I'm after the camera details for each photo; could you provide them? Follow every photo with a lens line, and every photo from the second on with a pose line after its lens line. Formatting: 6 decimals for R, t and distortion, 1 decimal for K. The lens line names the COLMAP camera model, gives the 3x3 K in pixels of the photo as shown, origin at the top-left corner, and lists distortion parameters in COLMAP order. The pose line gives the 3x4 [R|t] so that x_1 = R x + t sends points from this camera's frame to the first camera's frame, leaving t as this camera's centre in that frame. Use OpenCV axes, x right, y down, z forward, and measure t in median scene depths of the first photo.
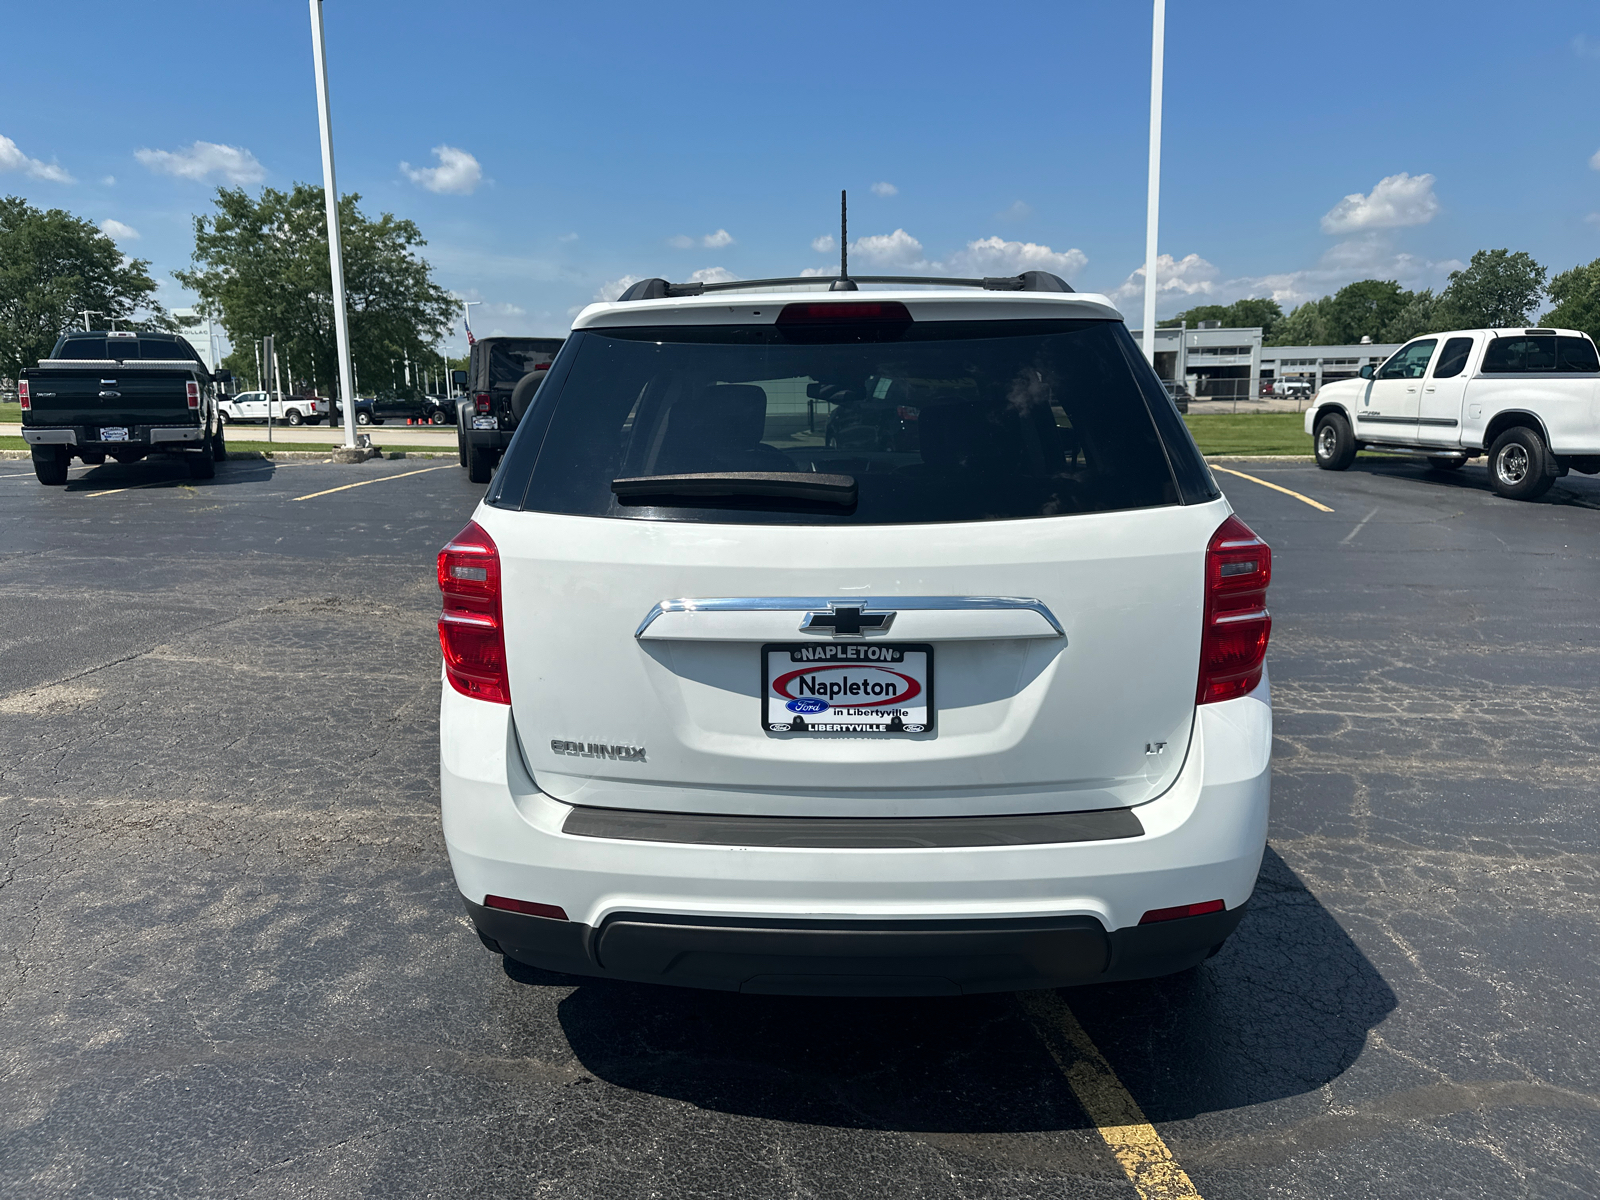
lens RADIAL K [[1133.7, 0, 794.6], [0, 1133.7, 600.3], [0, 0, 1]] dist [0.002400, -0.000259]
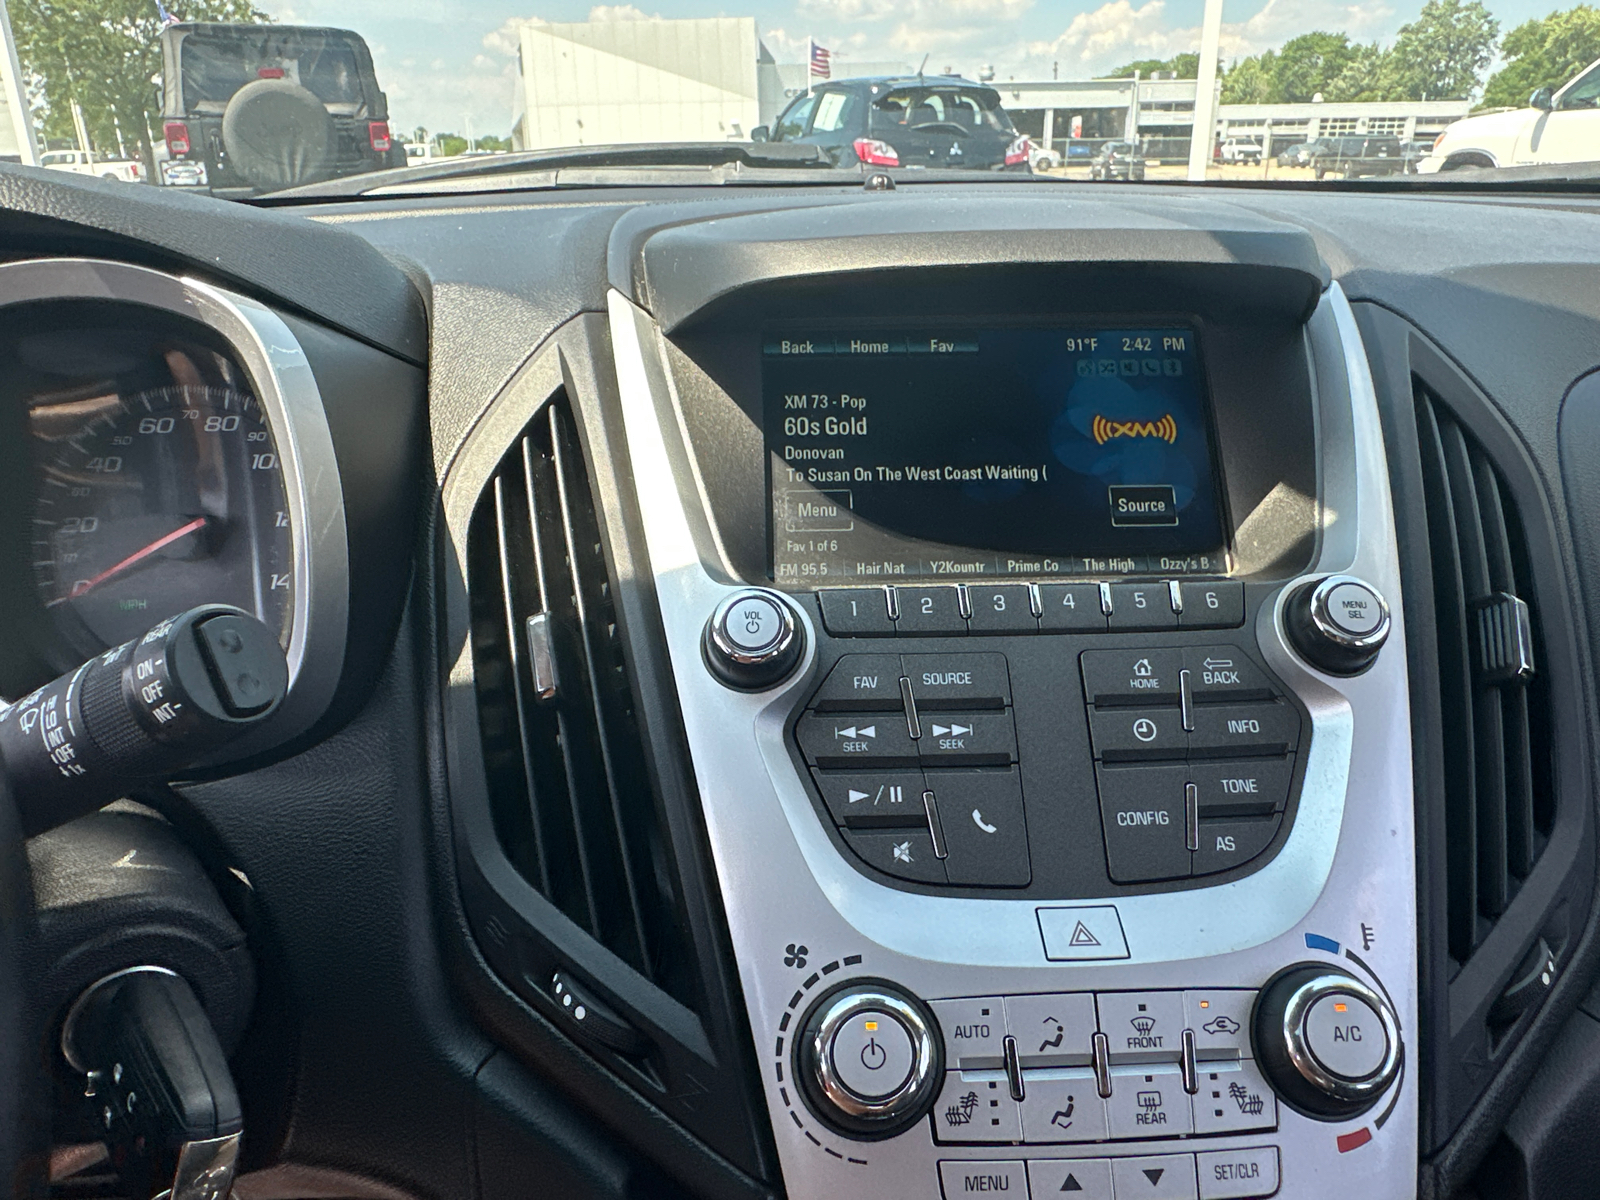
lens RADIAL K [[1119.3, 0, 820.7], [0, 1119.3, 610.8], [0, 0, 1]] dist [0.028843, -0.040252]
pose [[0.995553, -0.030536, 0.089115, 0.045796], [0.012135, 0.979695, 0.200125, -0.193962], [-0.093416, -0.198154, 0.975709, 1.525340]]
